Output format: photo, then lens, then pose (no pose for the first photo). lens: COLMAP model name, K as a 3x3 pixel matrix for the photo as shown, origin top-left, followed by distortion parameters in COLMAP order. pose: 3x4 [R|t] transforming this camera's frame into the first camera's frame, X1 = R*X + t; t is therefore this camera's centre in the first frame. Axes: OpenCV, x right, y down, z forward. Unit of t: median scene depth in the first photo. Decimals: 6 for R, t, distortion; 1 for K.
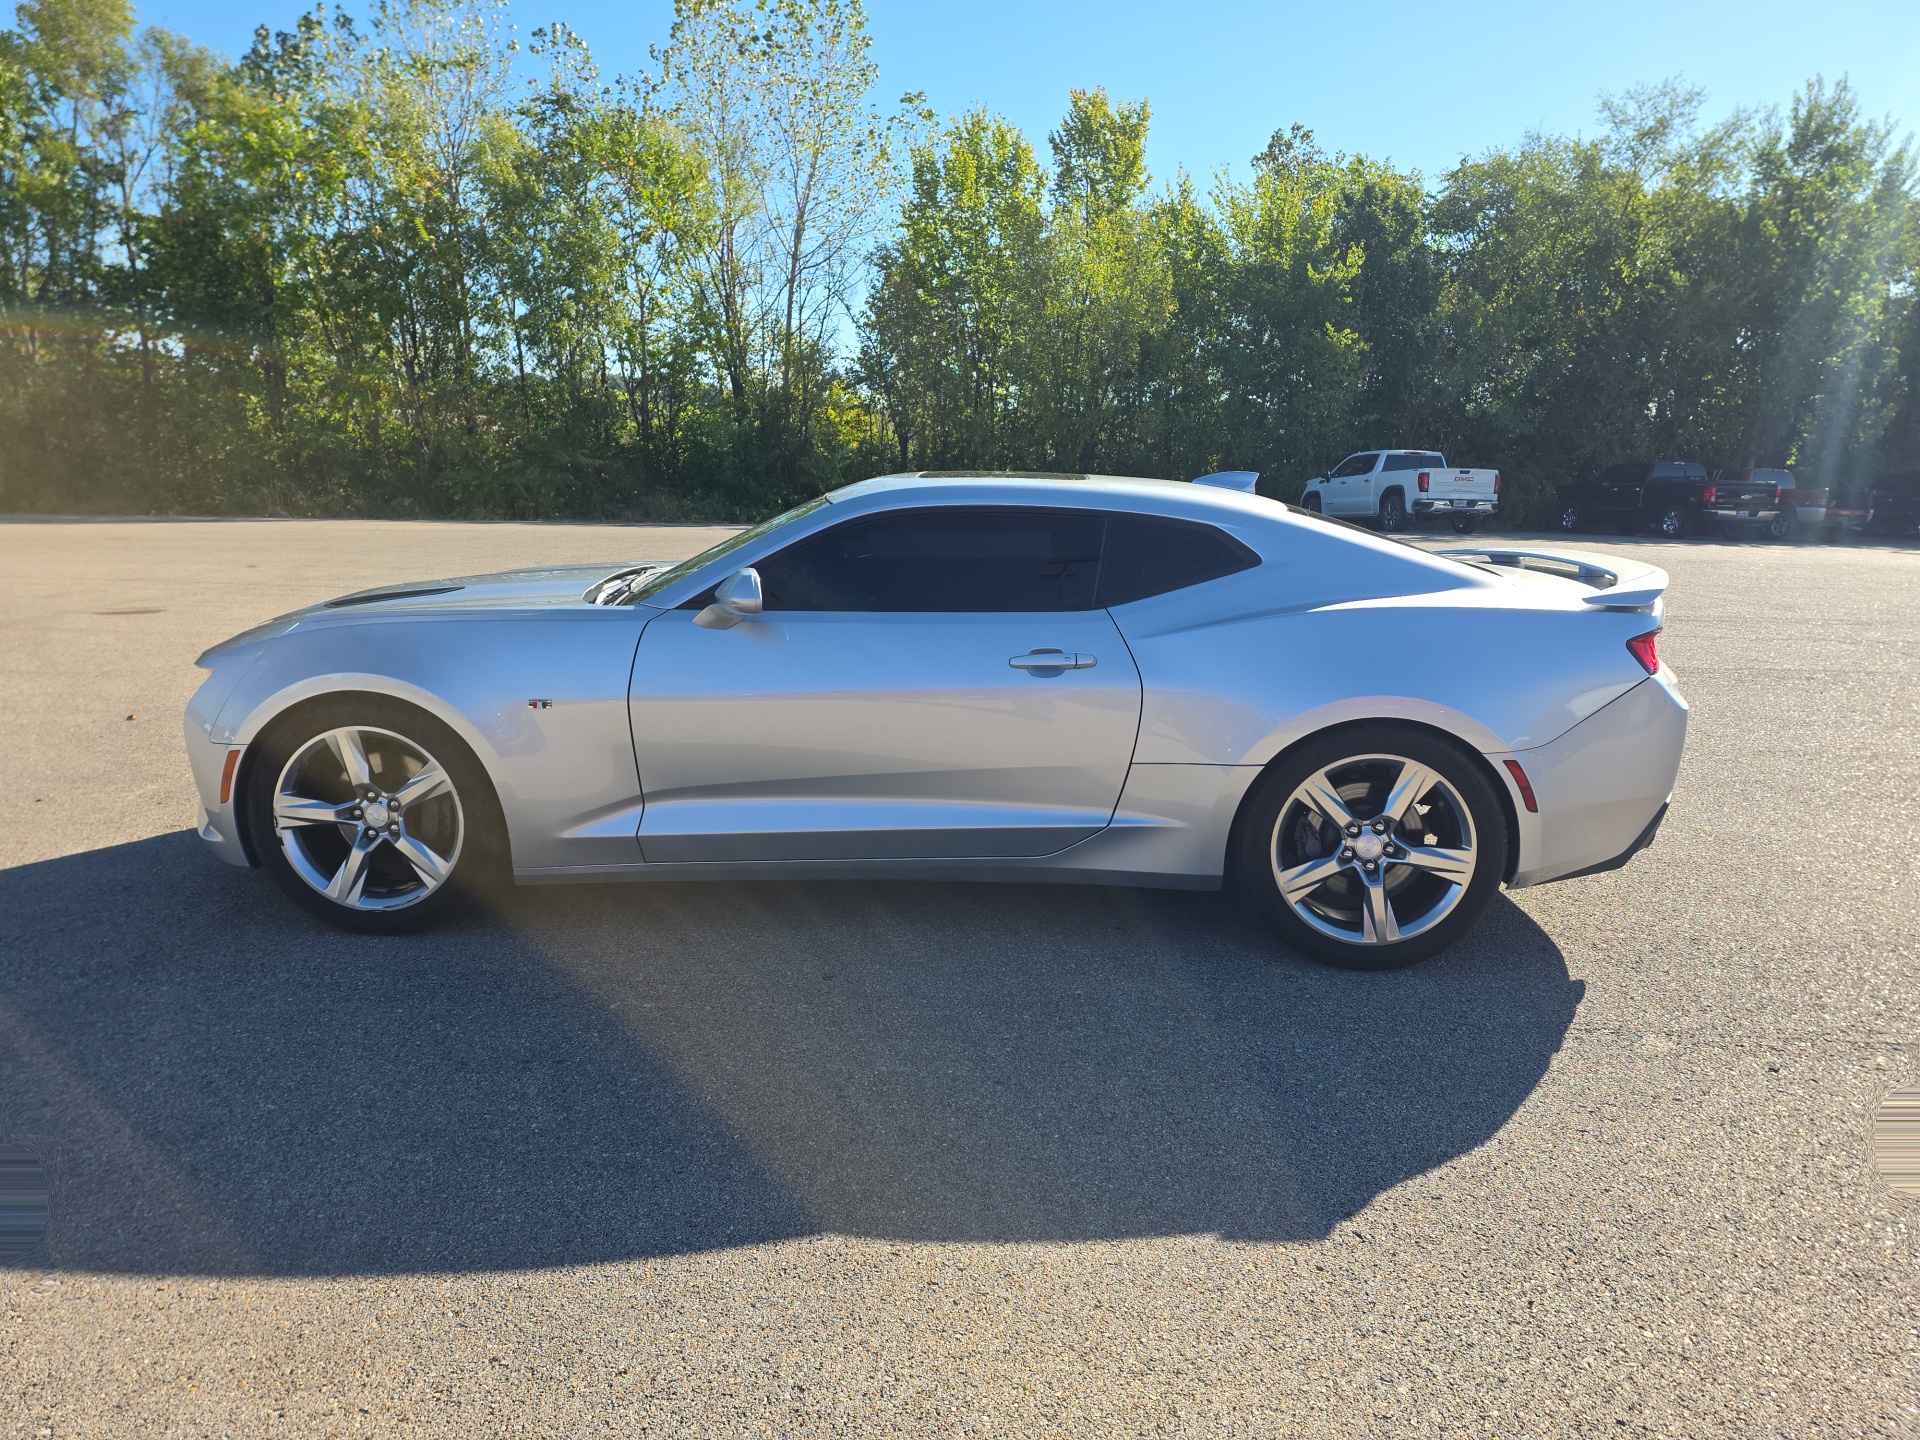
lens RADIAL K [[1279.9, 0, 964.1], [0, 1279.9, 714.2], [0, 0, 1]] dist [0.061739, -0.044942]
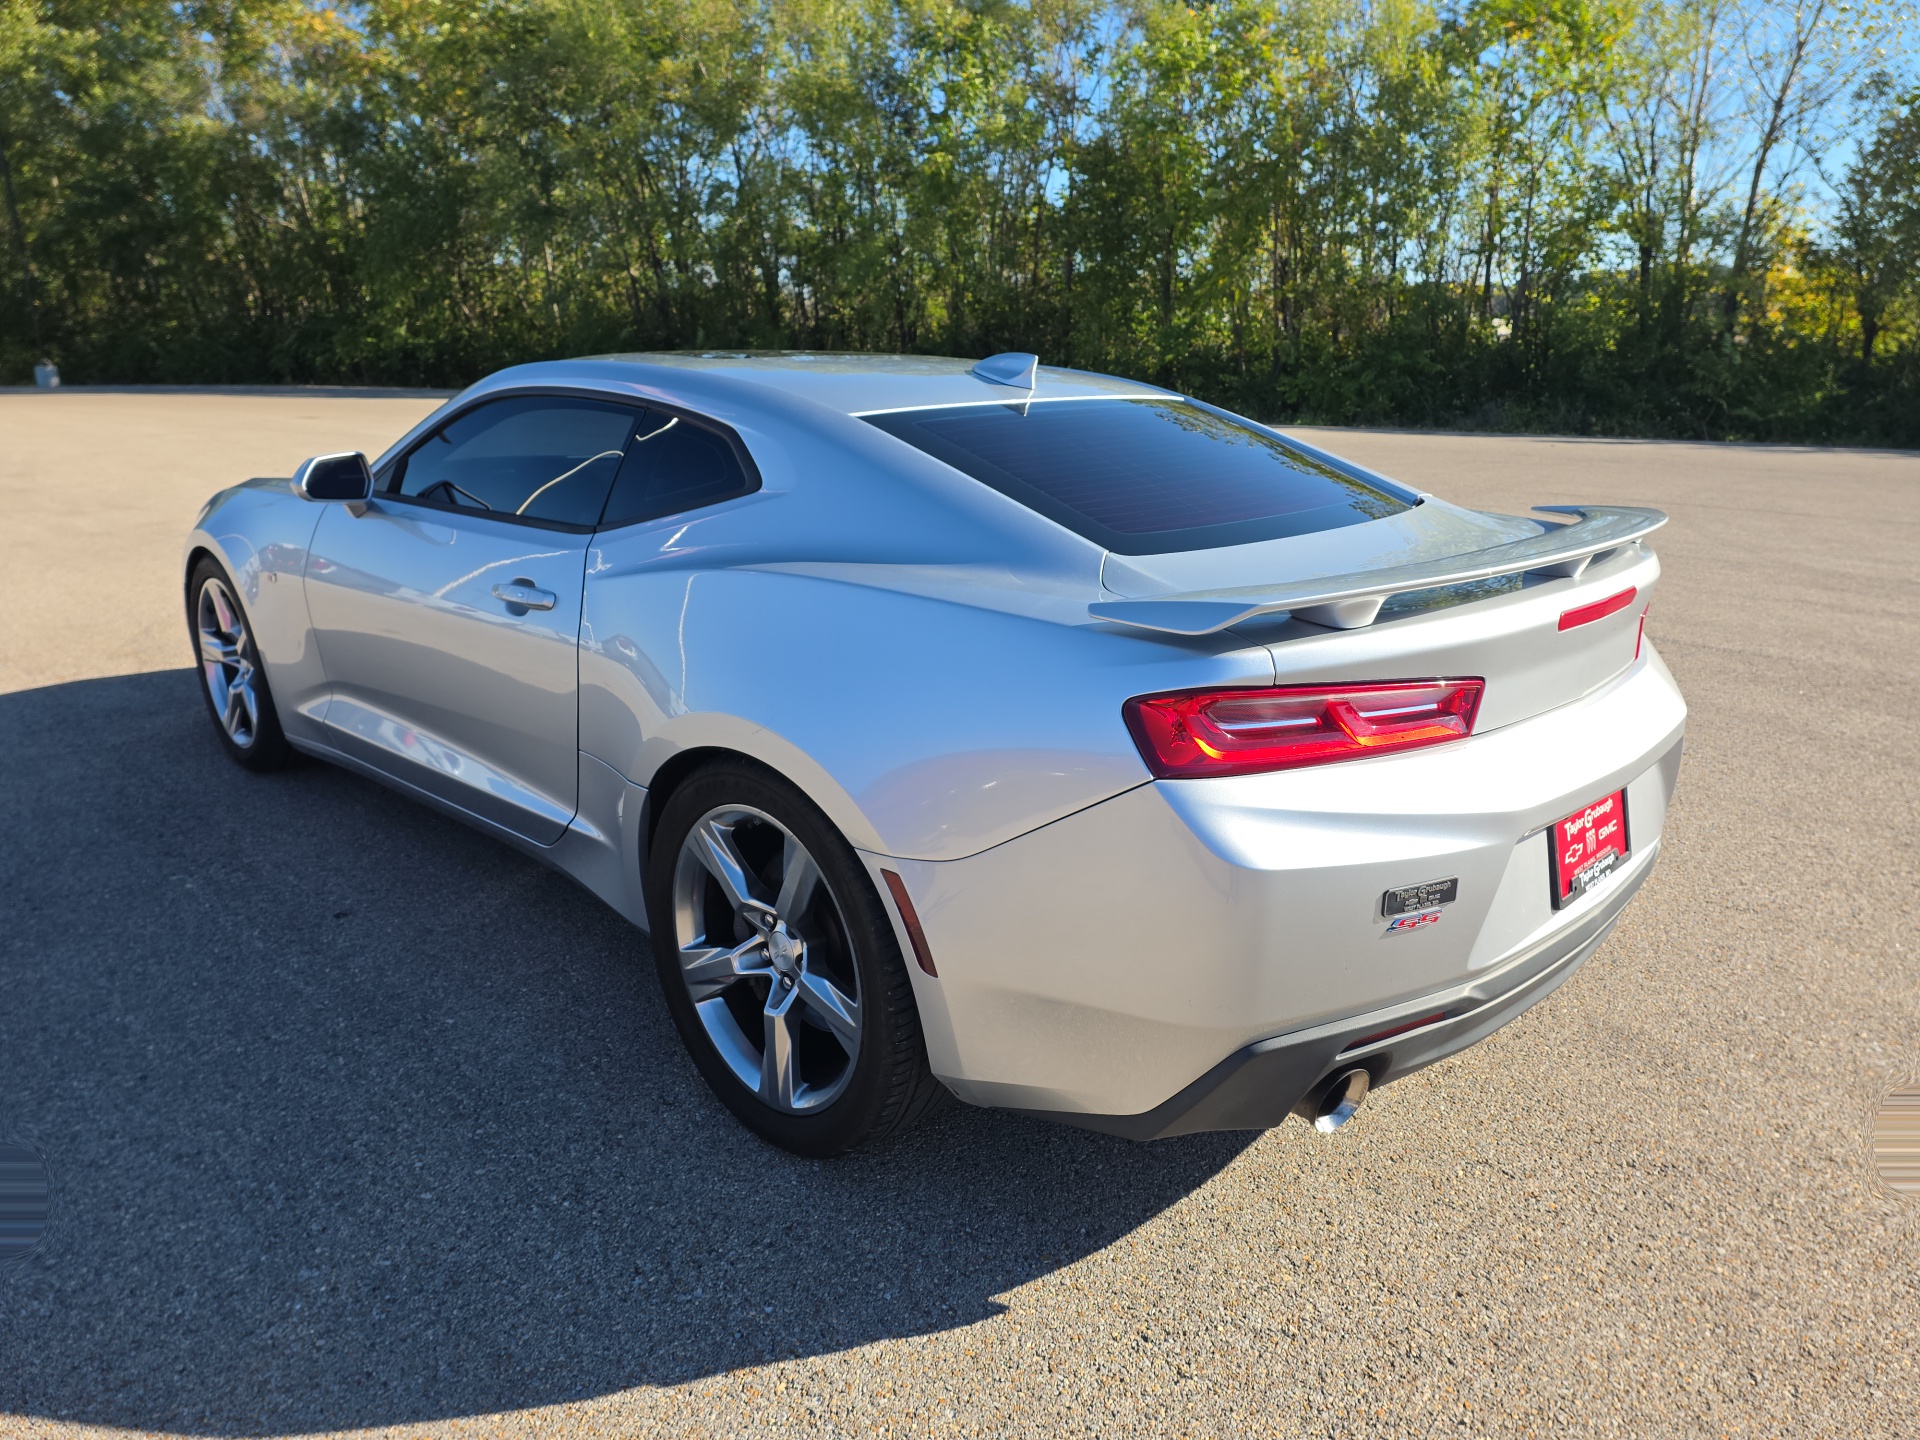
lens RADIAL K [[1279.9, 0, 954.1], [0, 1279.9, 717.3], [0, 0, 1]] dist [0.061739, -0.044942]
pose [[0.739781, 0.184402, -0.647086, 0.729723], [-0.138013, 0.982850, 0.122302, -0.094000], [0.658541, -0.001170, 0.752544, 0.548437]]
